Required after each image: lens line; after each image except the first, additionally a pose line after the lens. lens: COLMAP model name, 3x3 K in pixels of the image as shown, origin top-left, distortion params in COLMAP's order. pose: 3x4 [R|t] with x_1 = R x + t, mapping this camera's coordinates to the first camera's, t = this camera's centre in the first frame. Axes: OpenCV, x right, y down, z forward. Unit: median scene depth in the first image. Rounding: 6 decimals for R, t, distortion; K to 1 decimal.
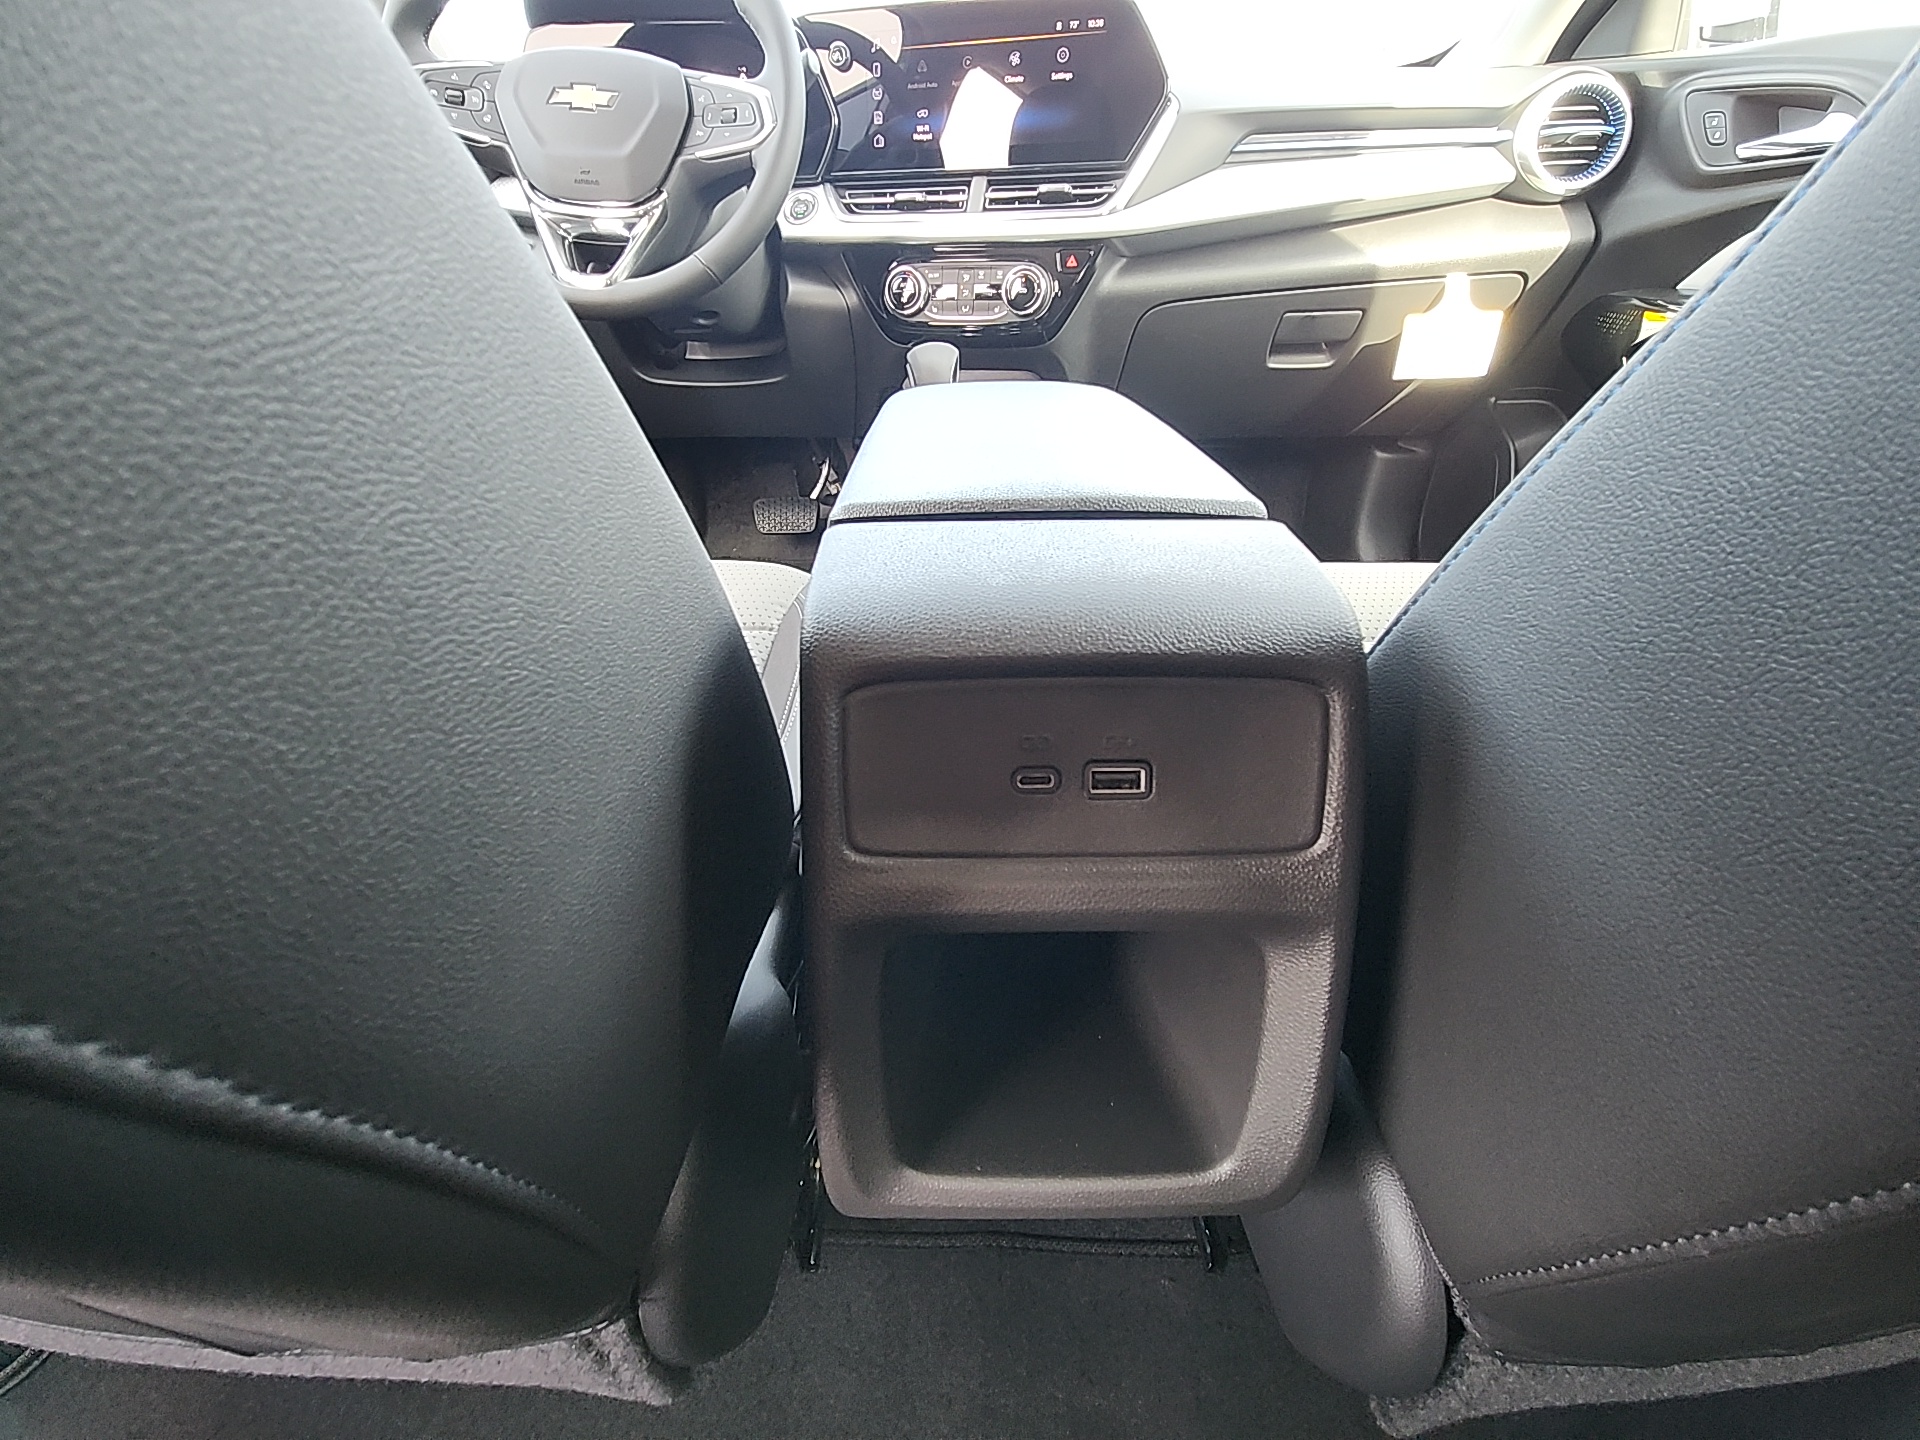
lens RADIAL K [[764.9, 0, 953.7], [0, 764.9, 699.3], [0, 0, 1]] dist [0.020541, -0.013855]
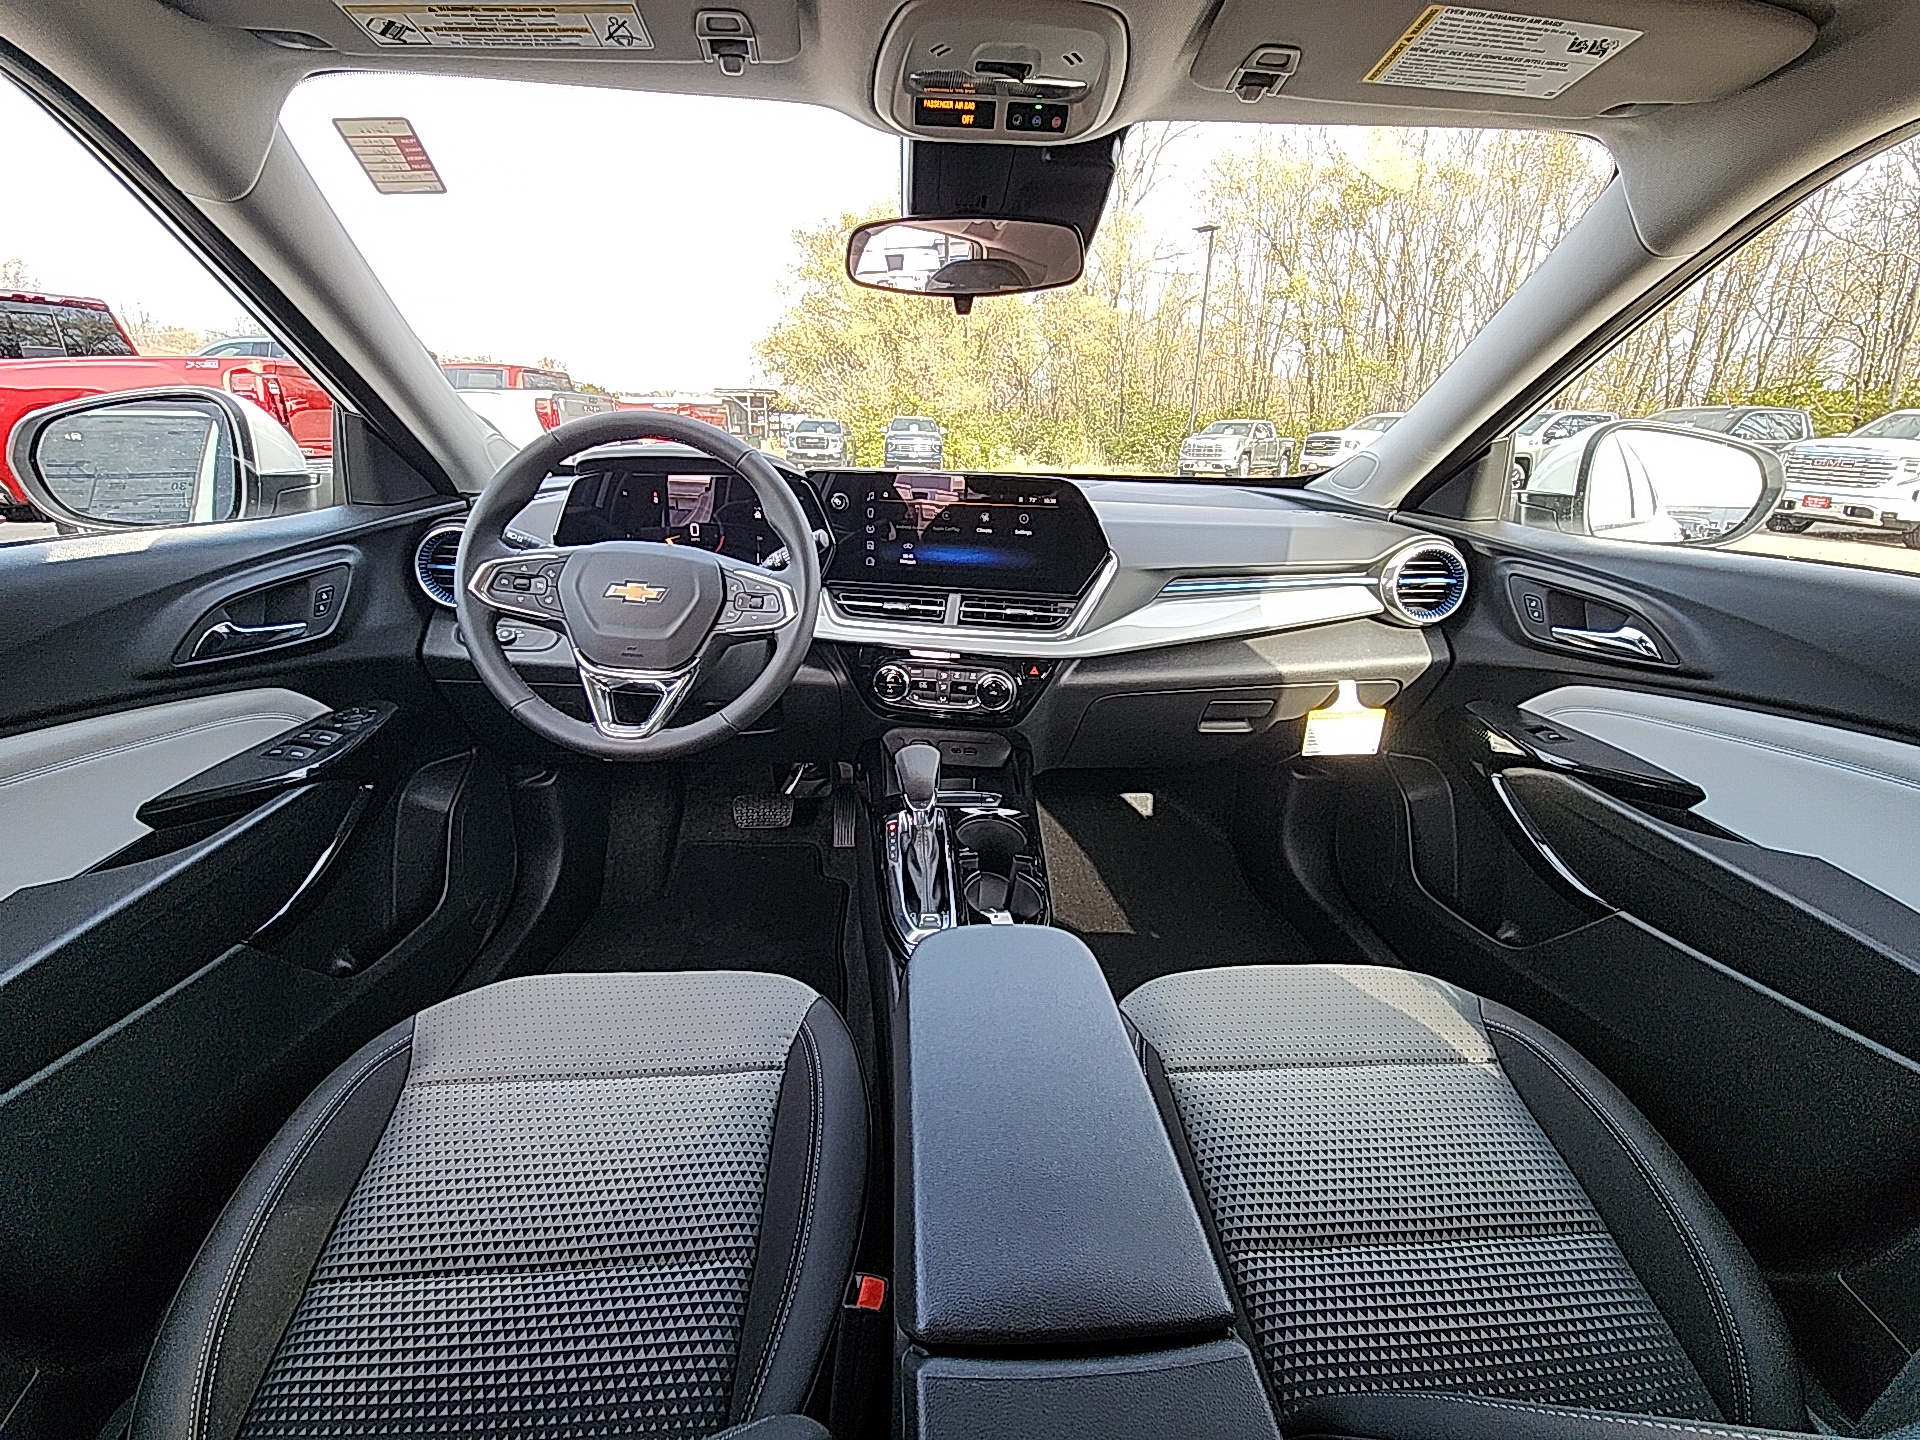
lens RADIAL K [[769.2, 0, 955.3], [0, 769.2, 696.1], [0, 0, 1]] dist [-0.001310, -0.000213]
pose [[0.996922, 0.009659, 0.077807, -0.058906], [0.005201, 0.982049, -0.188552, -0.307531], [-0.078232, 0.188376, 0.978976, -0.140724]]
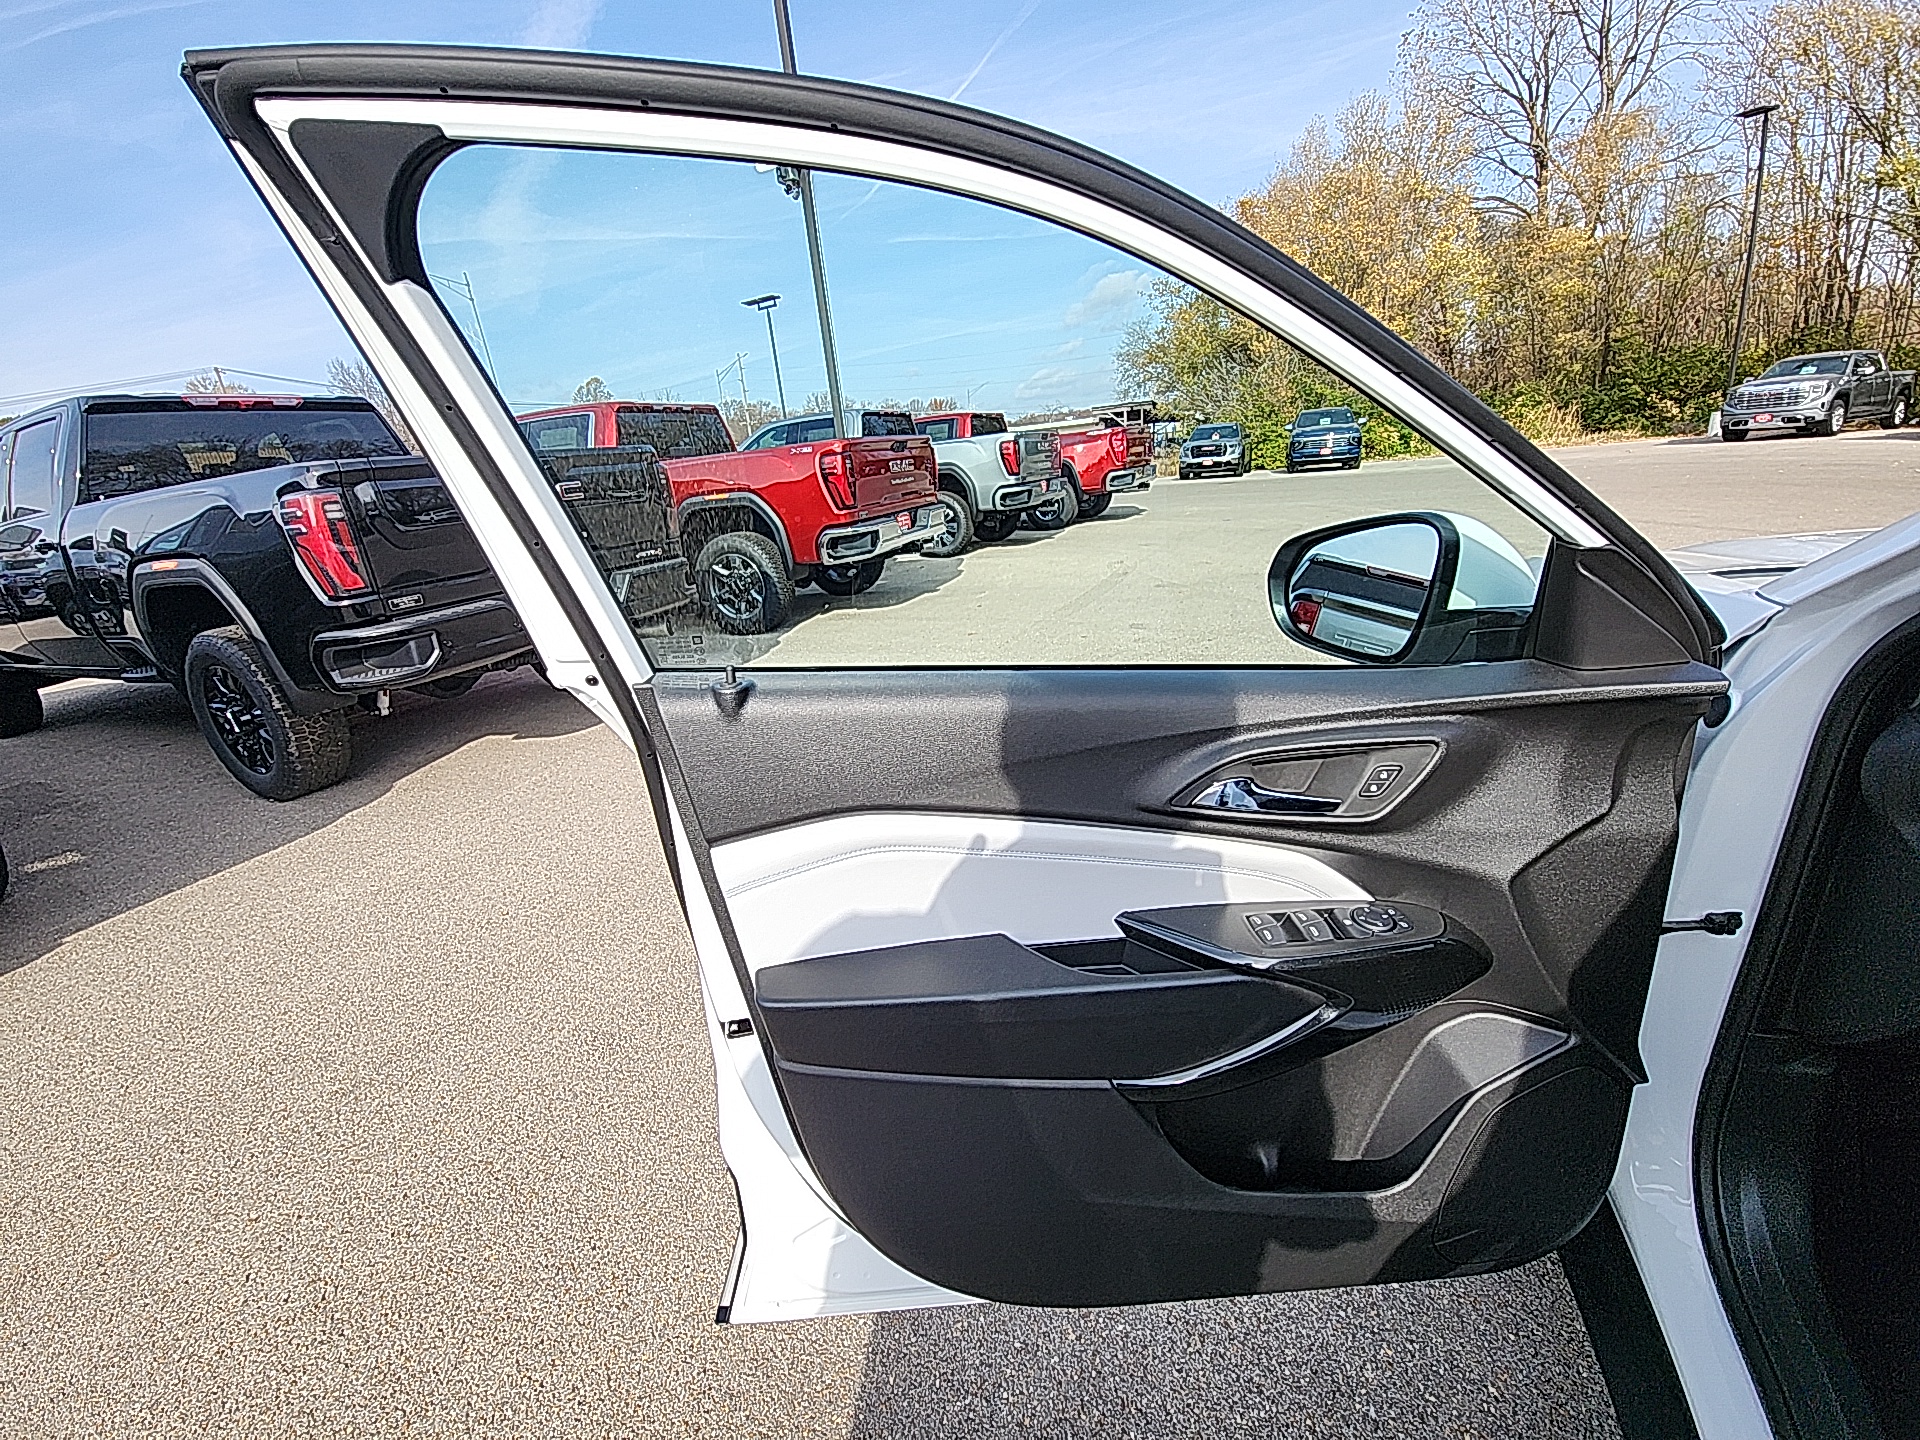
lens RADIAL K [[765.2, 0, 952.5], [0, 765.2, 701.7], [0, 0, 1]] dist [0.020853, -0.018048]
pose [[0.926039, 0.039256, -0.375381, -1.274252], [-0.110606, 0.979137, -0.170461, -0.617920], [0.360858, 0.199373, 0.911061, 0.116517]]
